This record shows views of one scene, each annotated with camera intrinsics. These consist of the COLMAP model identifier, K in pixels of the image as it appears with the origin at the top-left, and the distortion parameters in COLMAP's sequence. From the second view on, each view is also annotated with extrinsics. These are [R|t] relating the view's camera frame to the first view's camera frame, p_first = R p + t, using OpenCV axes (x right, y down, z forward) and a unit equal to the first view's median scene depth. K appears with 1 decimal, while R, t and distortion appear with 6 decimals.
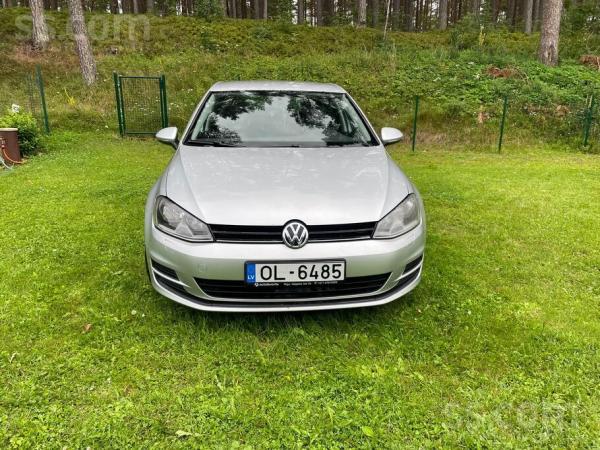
lens RADIAL K [[425.2, 0, 300.0], [0, 425.2, 225.0], [0, 0, 1]] dist [0.067411, -0.080394]
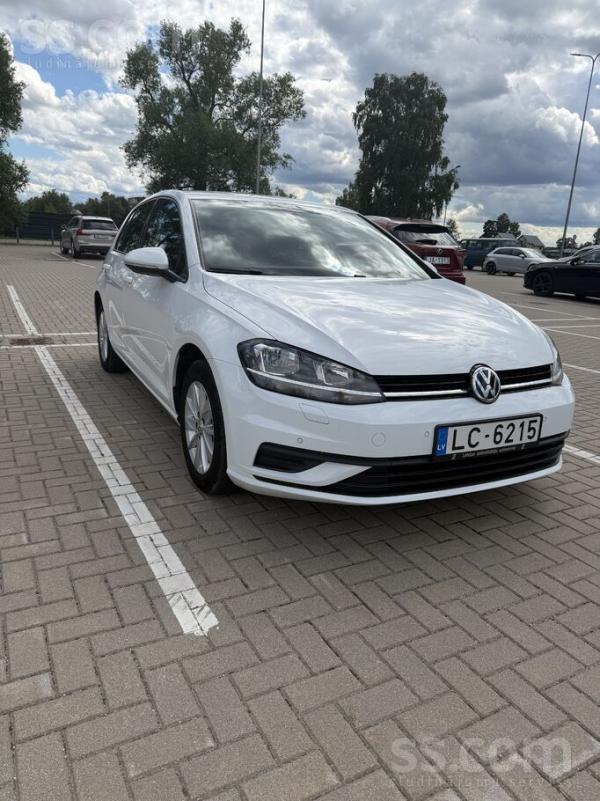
lens RADIAL K [[567.7, 0, 300.0], [0, 567.7, 400.5], [0, 0, 1]] dist [0.067411, -0.080394]
pose [[0.923233, -0.063042, 0.379033, -0.676649], [0.069212, 0.997598, -0.002659, 0.031582], [-0.377955, 0.028689, 0.925379, 0.216815]]
